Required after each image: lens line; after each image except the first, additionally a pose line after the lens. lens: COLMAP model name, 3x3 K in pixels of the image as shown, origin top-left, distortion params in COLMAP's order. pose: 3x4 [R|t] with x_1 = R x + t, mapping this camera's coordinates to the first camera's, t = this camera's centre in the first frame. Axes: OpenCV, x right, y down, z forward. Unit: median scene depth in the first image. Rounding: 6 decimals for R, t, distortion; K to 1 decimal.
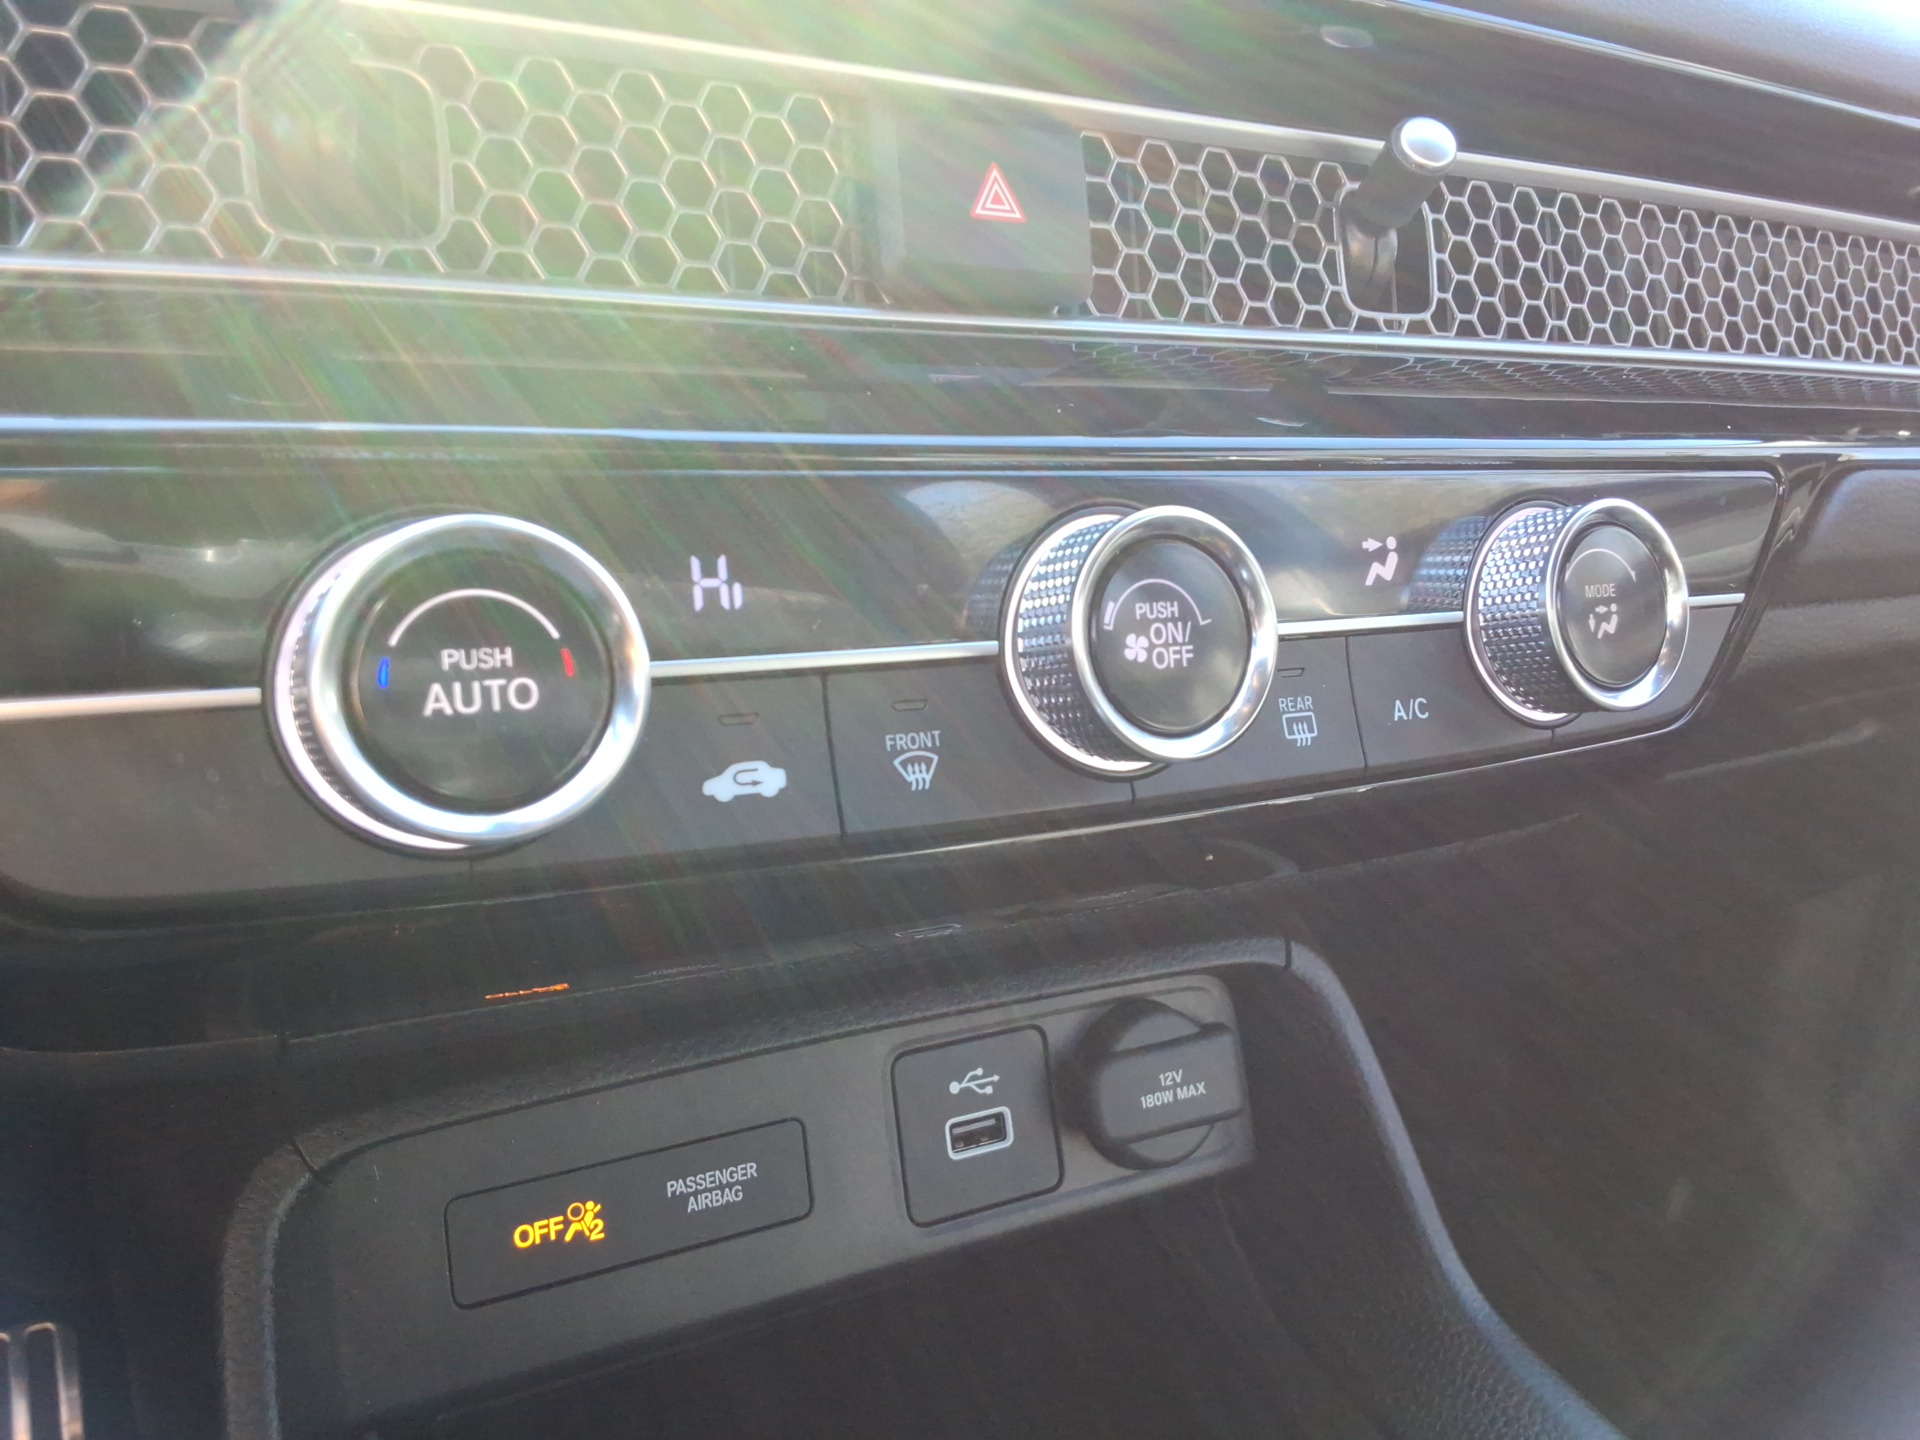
lens RADIAL K [[1536.9, 0, 973.3], [0, 1536.9, 683.8], [0, 0, 1]] dist [0.086439, -0.131258]
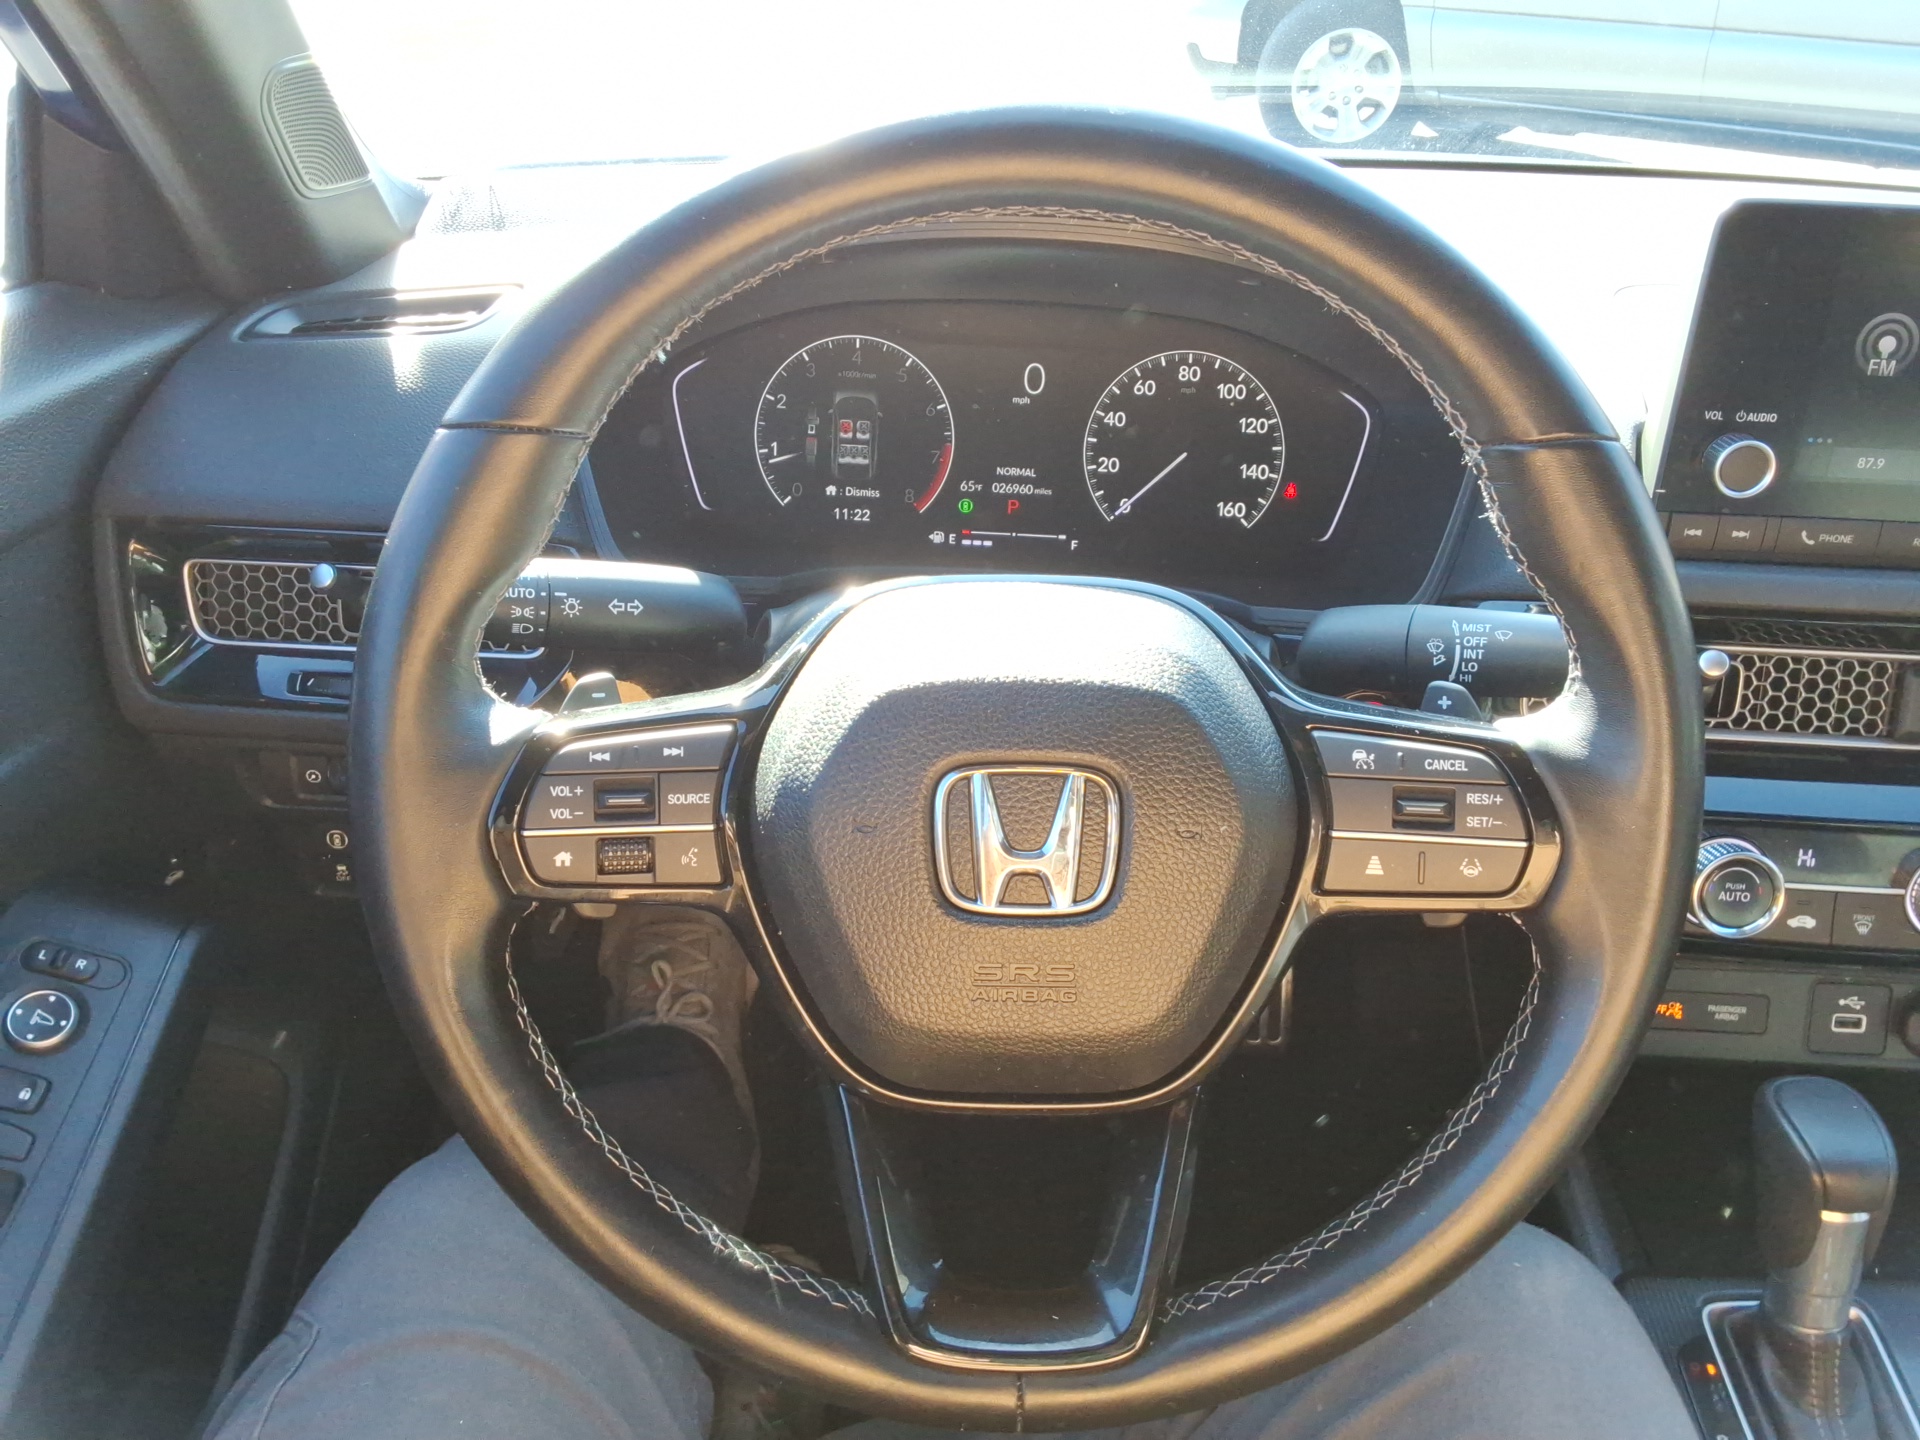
lens RADIAL K [[1536.9, 0, 976.0], [0, 1536.9, 716.4], [0, 0, 1]] dist [0.086439, -0.131258]
pose [[0.847328, 0.233211, -0.477125, -0.125394], [-0.113092, 0.957051, 0.266951, -0.808893], [0.518889, -0.172236, 0.837311, -2.006950]]
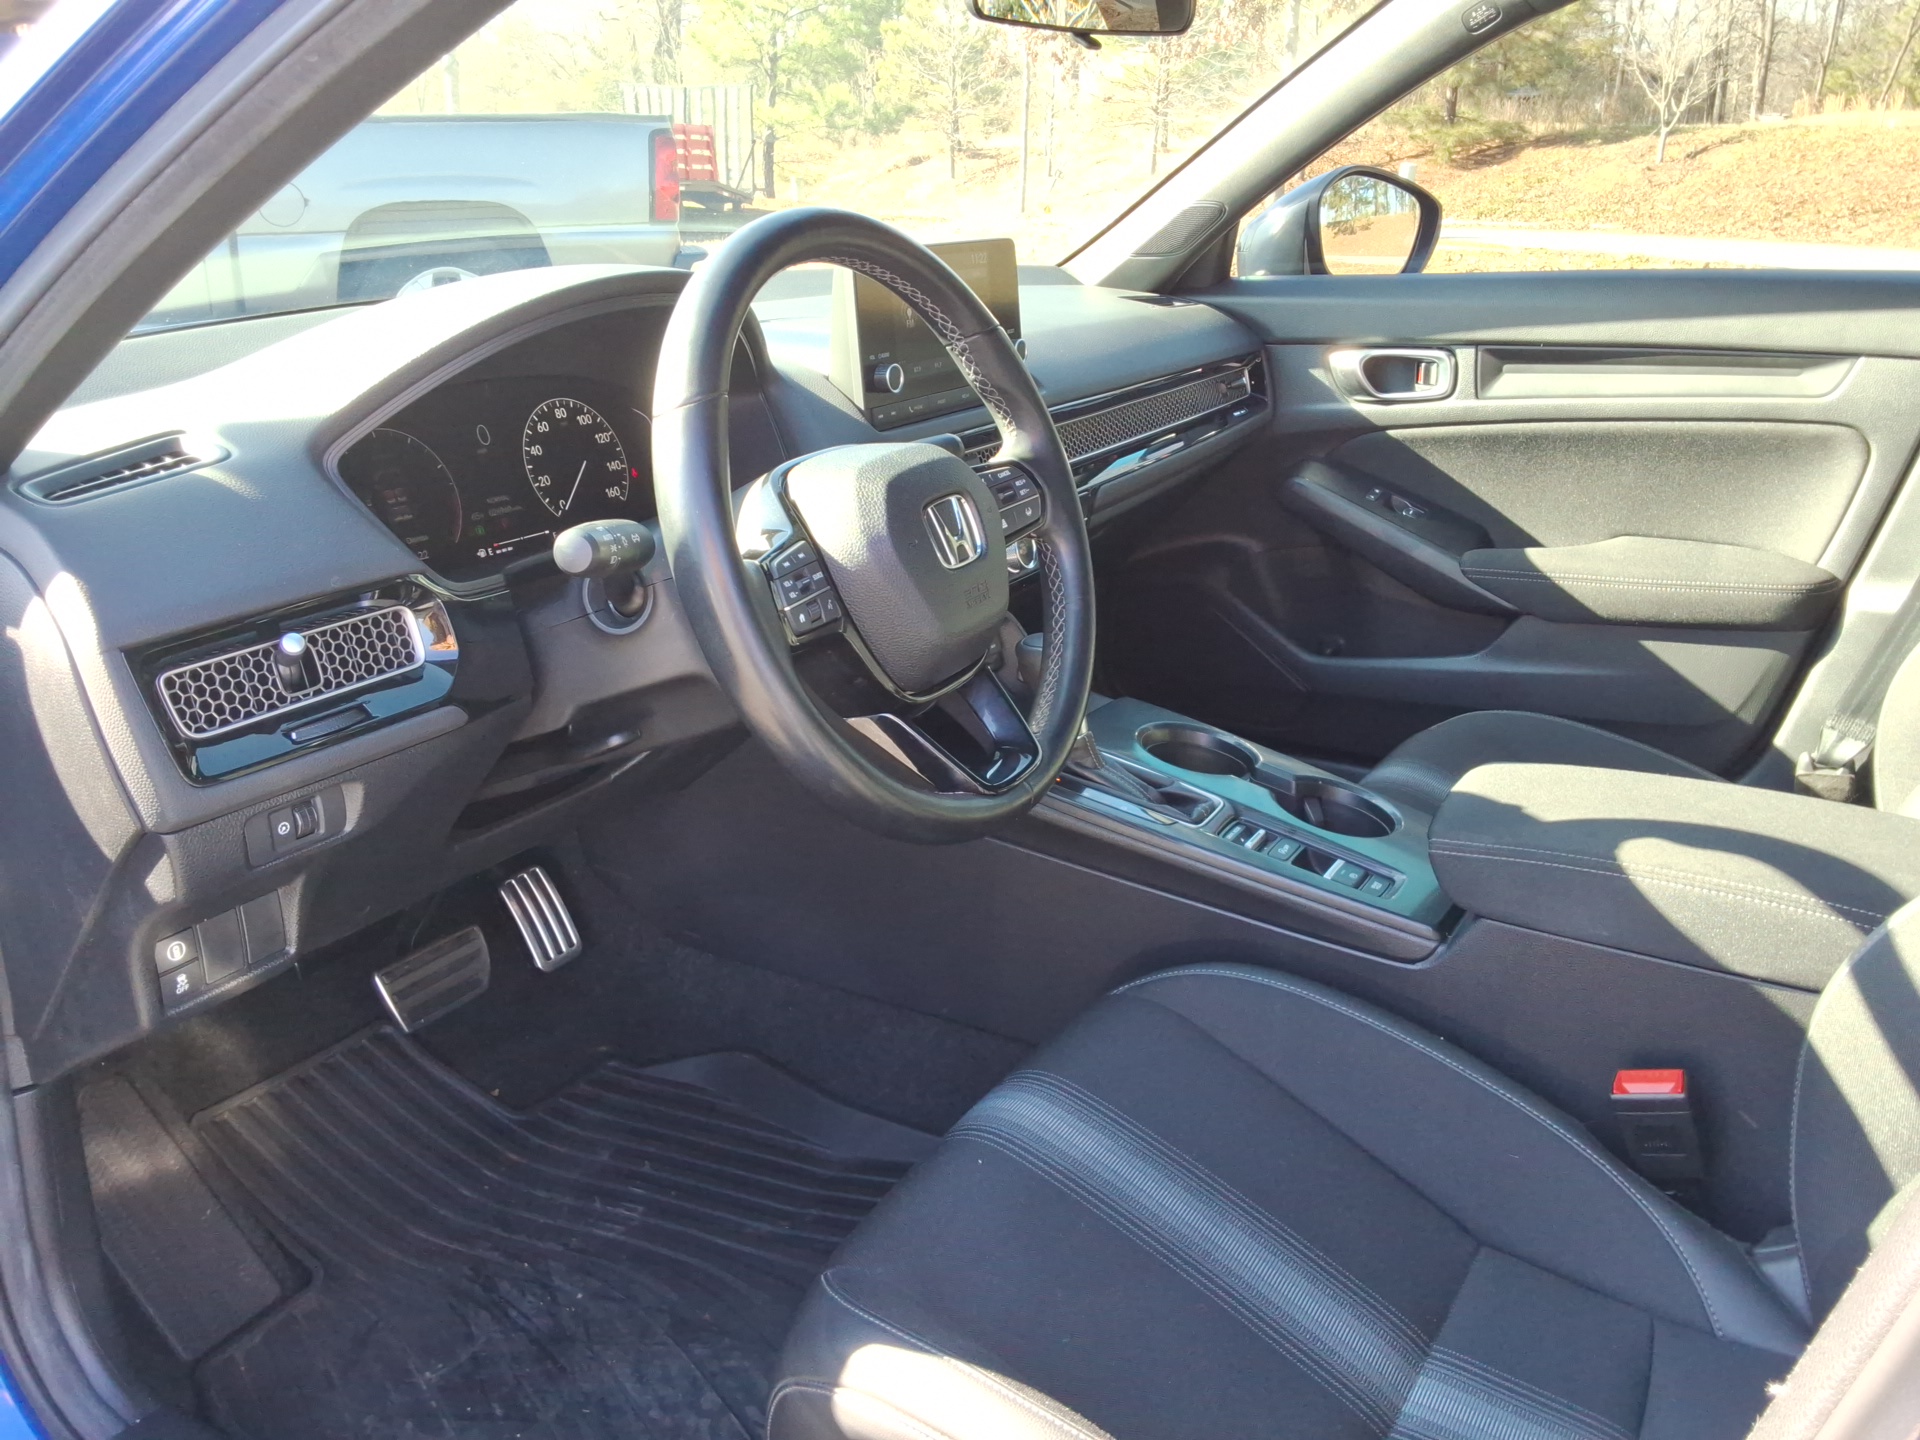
lens RADIAL K [[1536.9, 0, 946.1], [0, 1536.9, 724.3], [0, 0, 1]] dist [0.086439, -0.131258]
pose [[0.887702, -0.206470, 0.411528, -2.505441], [0.146452, 0.974014, 0.172770, -0.405919], [-0.436505, -0.093099, 0.894872, -3.895129]]
